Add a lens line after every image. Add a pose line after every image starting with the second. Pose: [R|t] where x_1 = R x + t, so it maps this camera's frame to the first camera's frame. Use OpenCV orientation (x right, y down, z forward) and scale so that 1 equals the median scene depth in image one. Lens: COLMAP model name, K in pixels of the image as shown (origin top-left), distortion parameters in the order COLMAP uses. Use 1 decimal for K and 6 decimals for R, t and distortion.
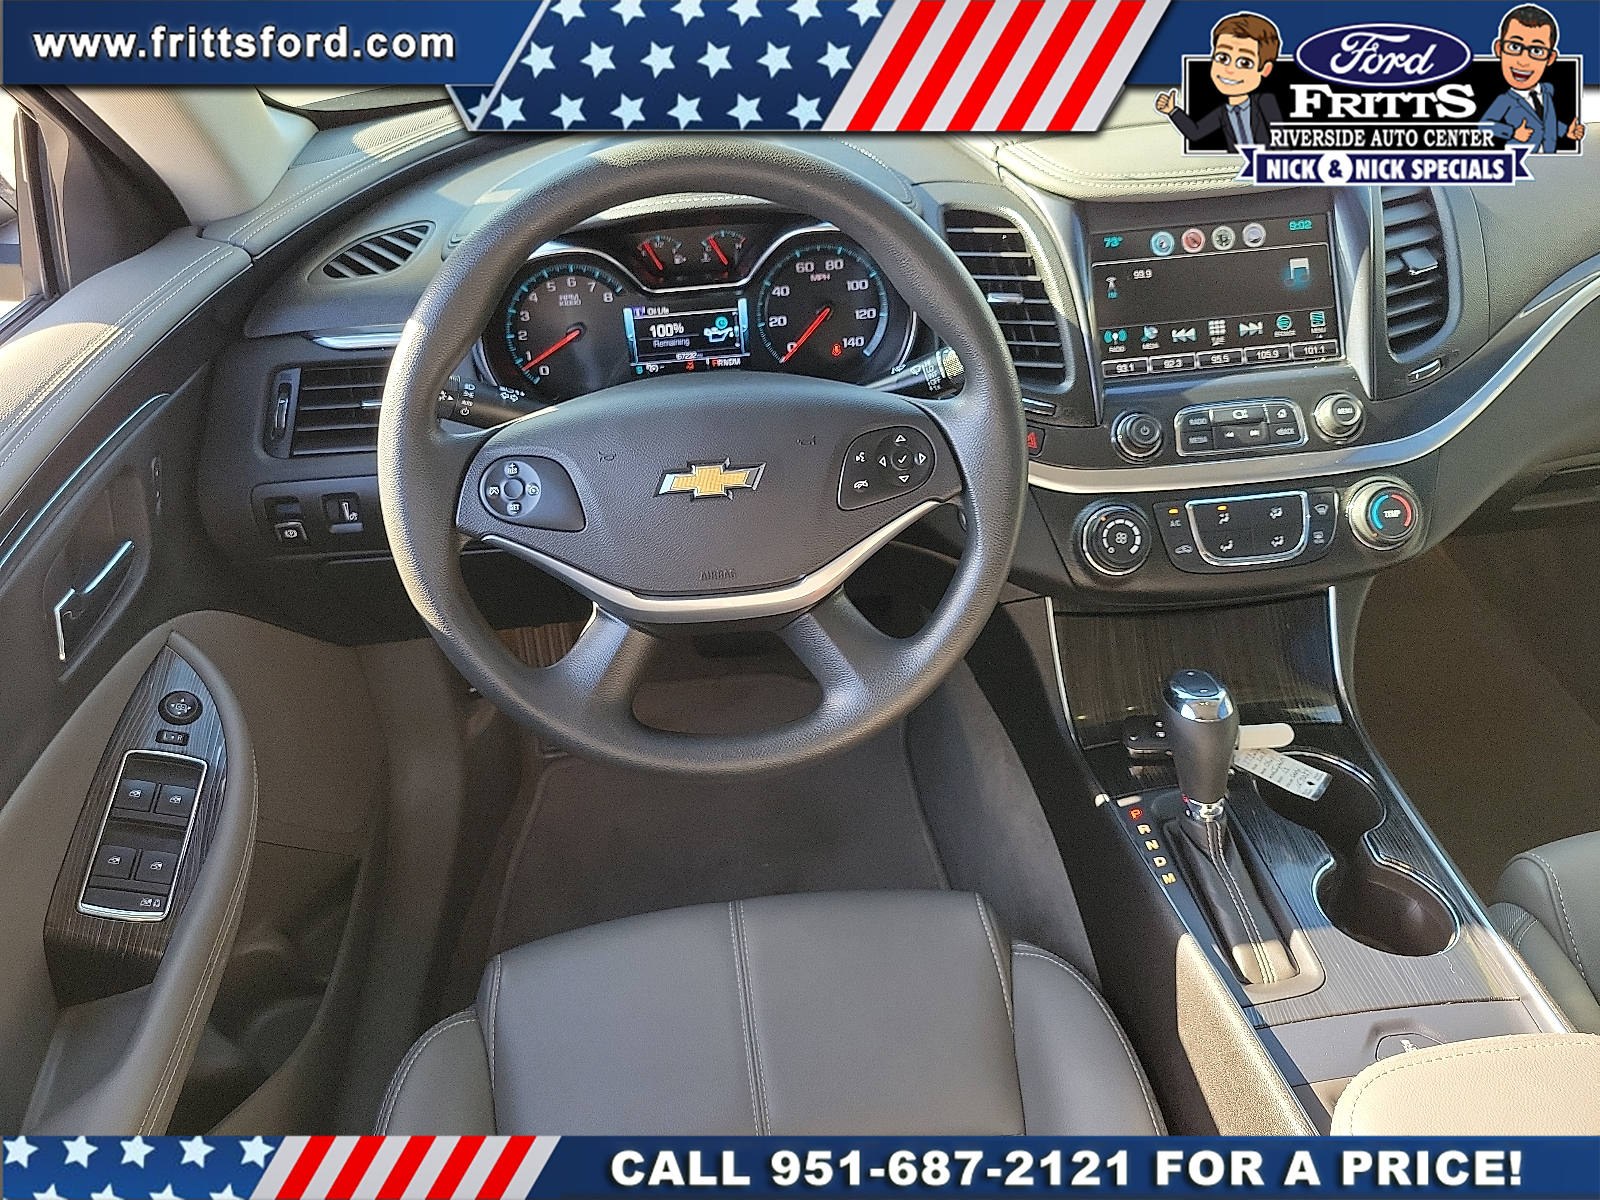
lens RADIAL K [[1216.2, 0, 800.0], [0, 1216.2, 600.0], [0, 0, 1]] dist [0.039387, -0.002285]
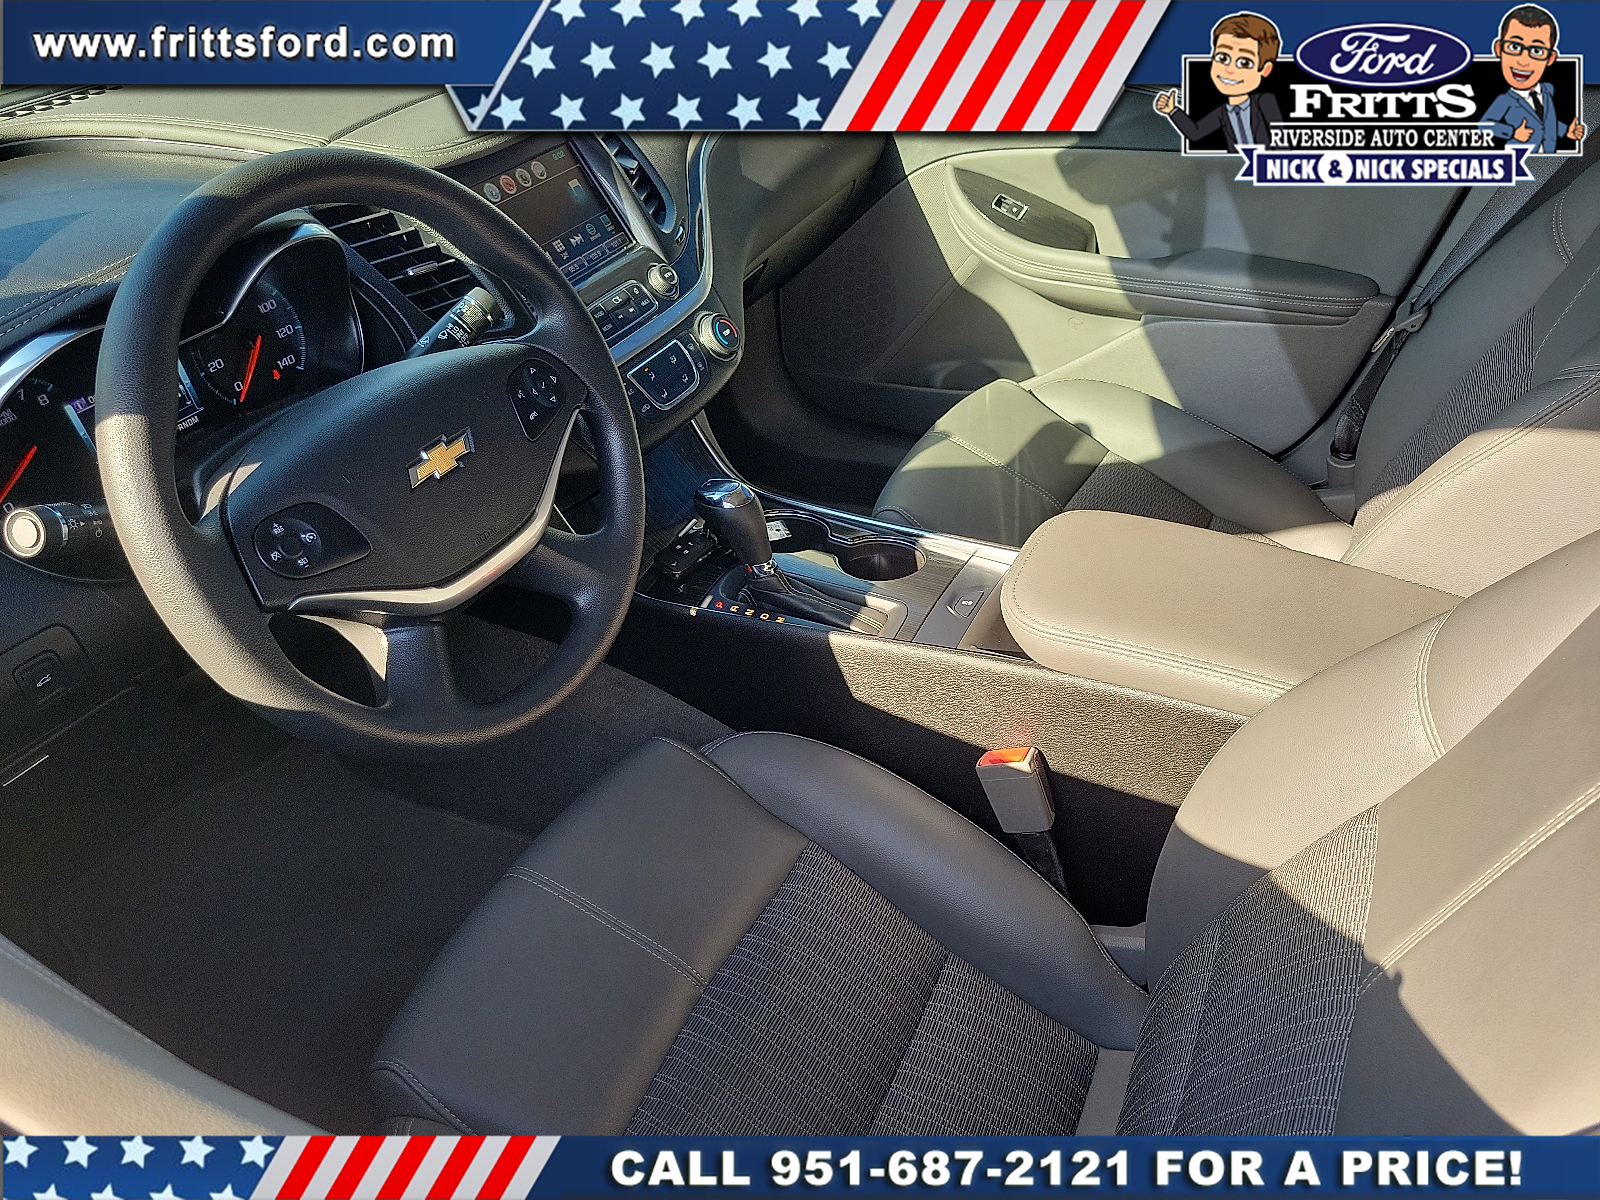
lens RADIAL K [[1216.2, 0, 800.0], [0, 1216.2, 600.0], [0, 0, 1]] dist [0.039387, -0.002285]
pose [[0.540760, -0.465752, 0.700467, -0.581985], [0.479551, 0.854841, 0.198184, -0.044136], [-0.691093, 0.228740, 0.685616, 0.059635]]
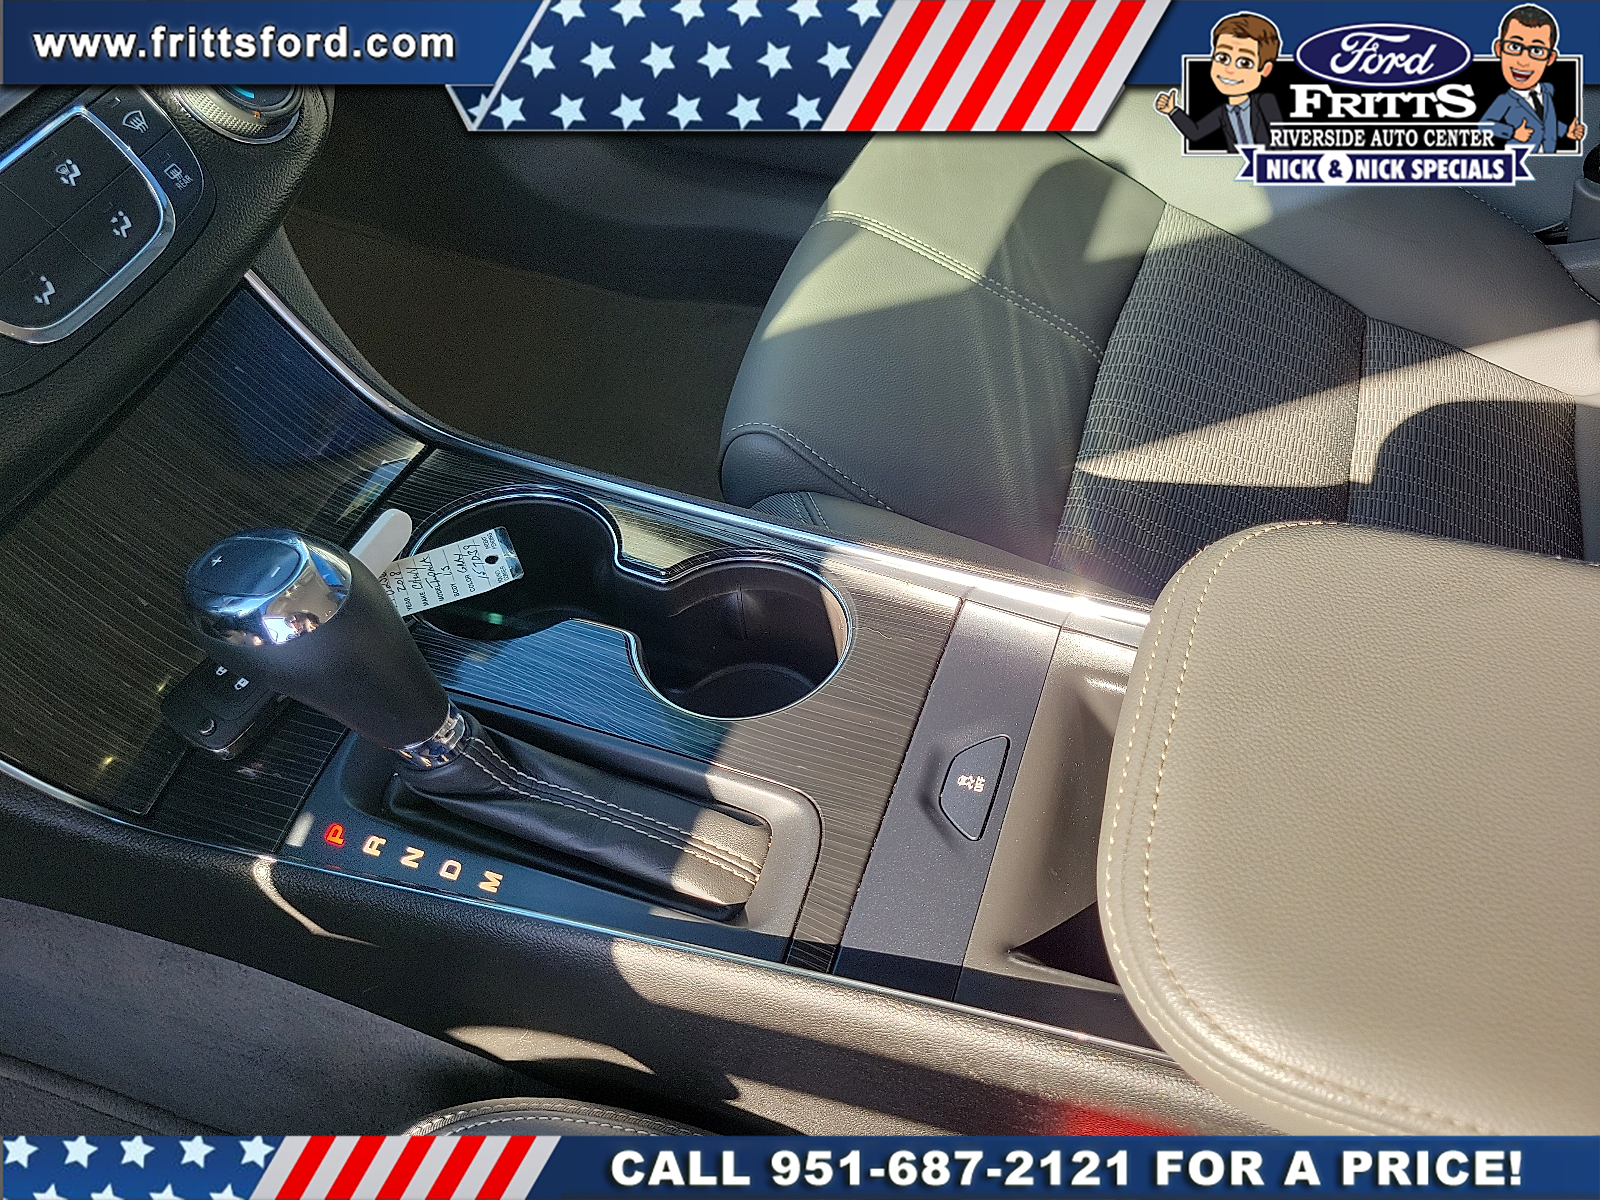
lens RADIAL K [[1216.2, 0, 800.0], [0, 1216.2, 600.0], [0, 0, 1]] dist [0.039387, -0.002285]
pose [[0.443475, -0.685139, 0.577853, 0.136115], [0.546019, 0.717792, 0.432016, -0.007898], [-0.710769, 0.123931, 0.692422, 0.508463]]
